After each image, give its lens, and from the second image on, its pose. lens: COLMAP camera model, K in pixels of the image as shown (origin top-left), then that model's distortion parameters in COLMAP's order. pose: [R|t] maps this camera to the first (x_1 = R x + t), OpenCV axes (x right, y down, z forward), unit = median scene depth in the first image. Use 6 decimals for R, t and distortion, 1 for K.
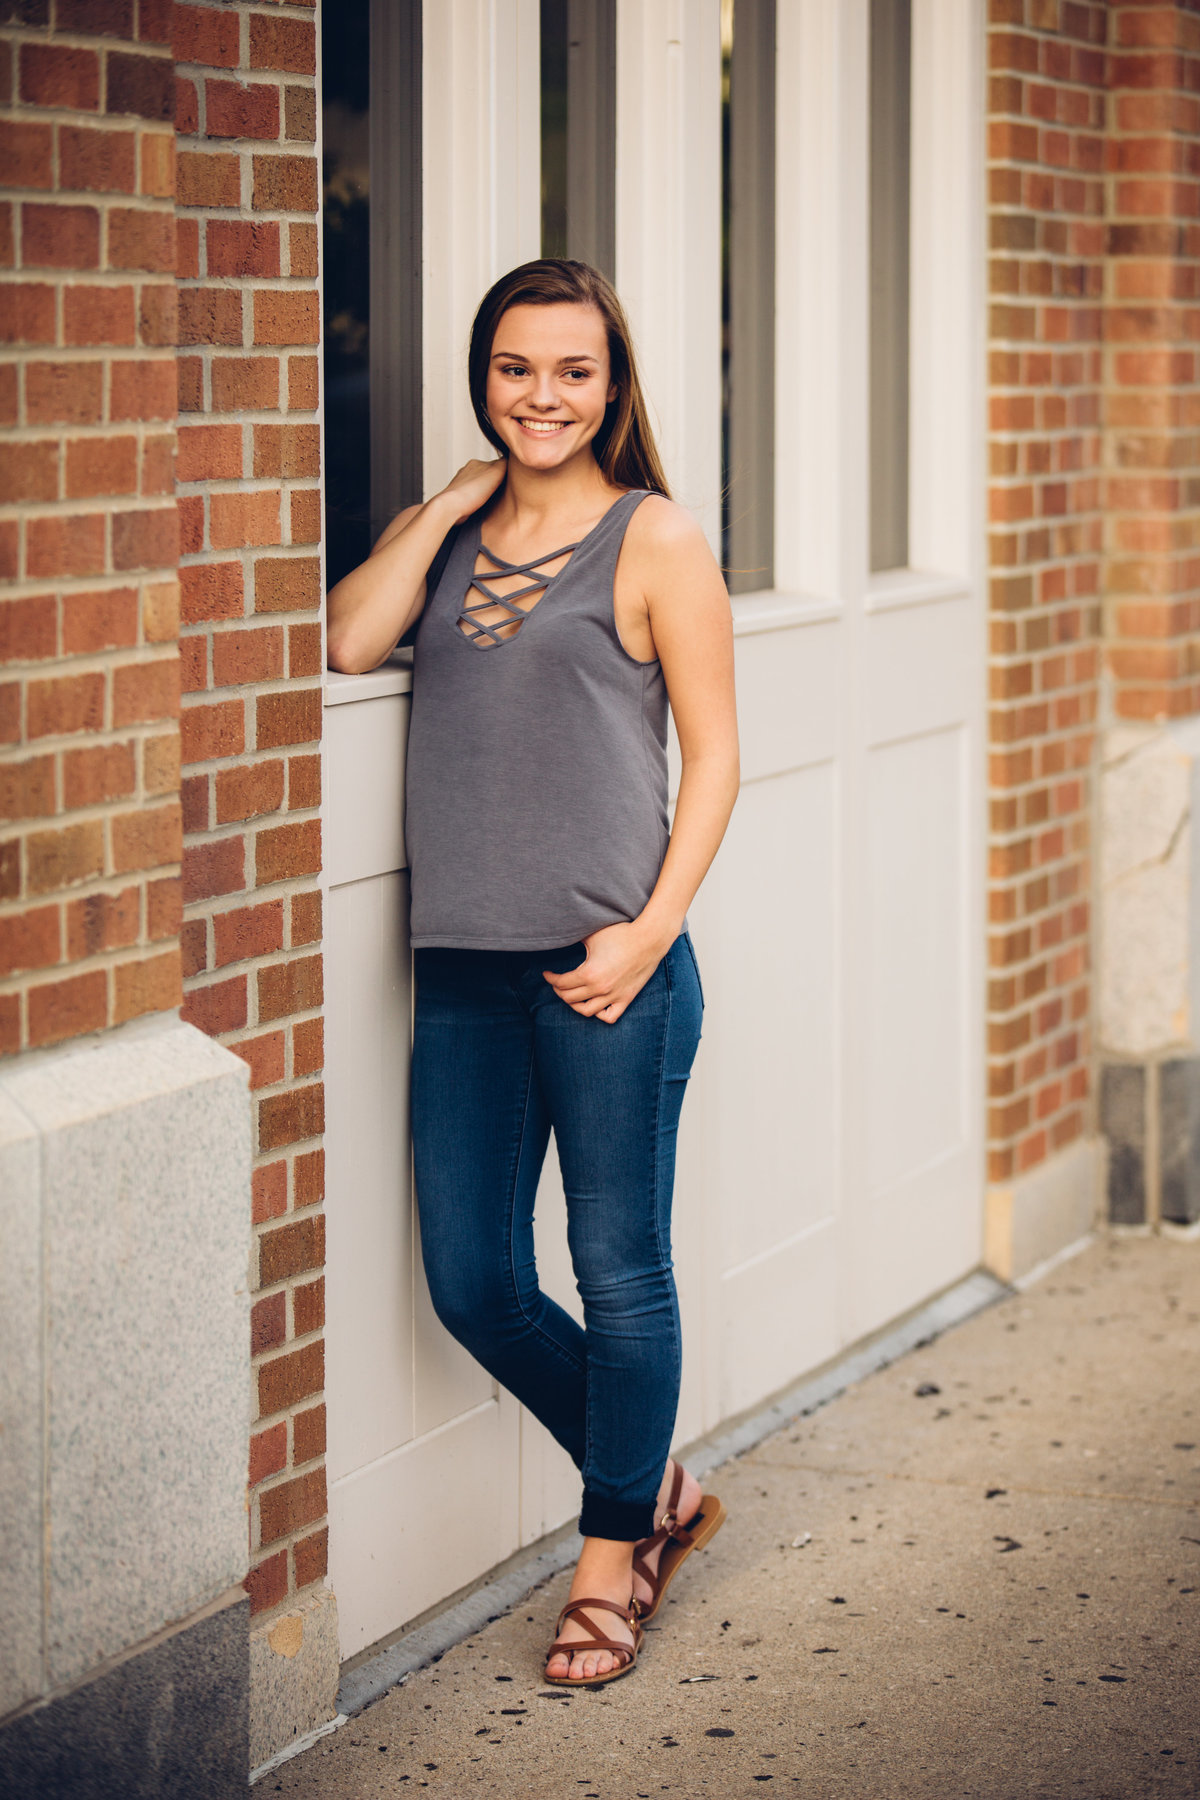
lens RADIAL K [[5452.7, 0, 600.0], [0, 5452.7, 900.0], [0, 0, 1]] dist [-0.071784, 2.675086]
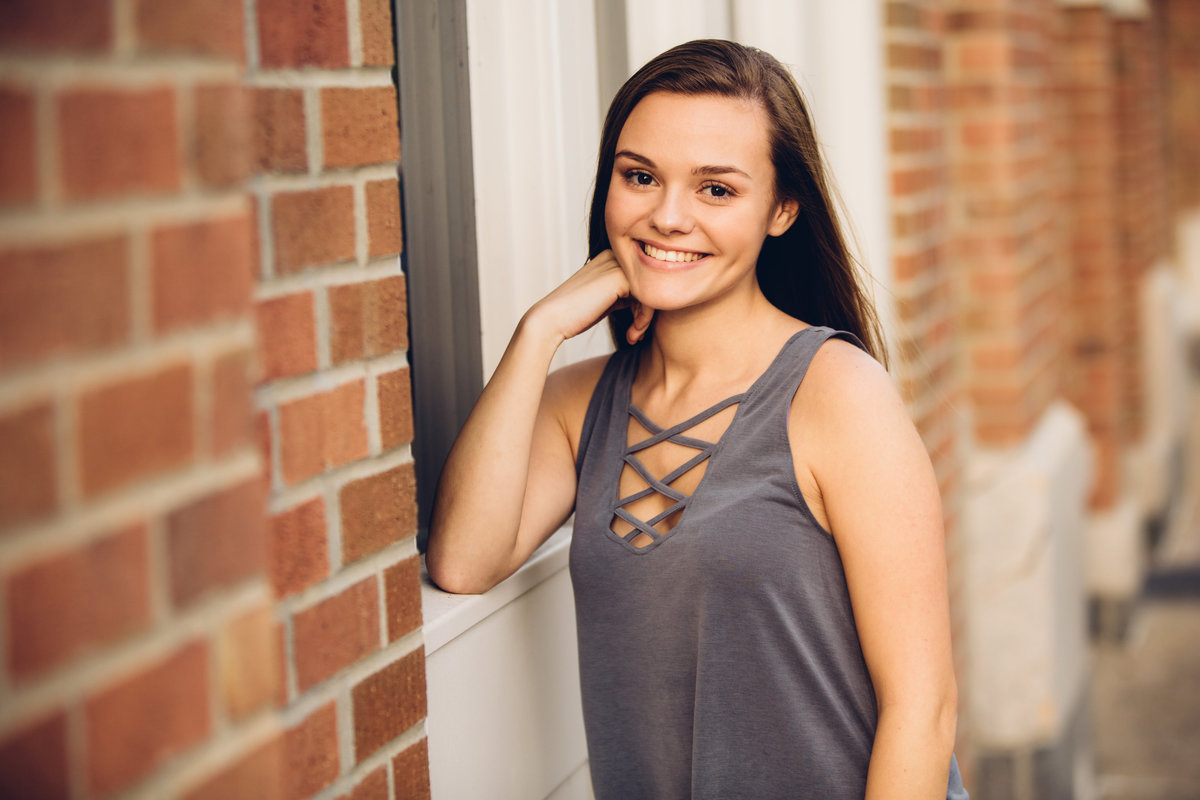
lens RADIAL K [[2986.7, 0, 600.0], [0, 2986.7, 400.0], [0, 0, 1]] dist [-0.039096, -0.242168]
pose [[0.993895, -0.052044, 0.097285, -0.044481], [0.052861, 0.998585, -0.005836, -0.046313], [-0.096843, 0.010943, 0.995239, 0.420690]]
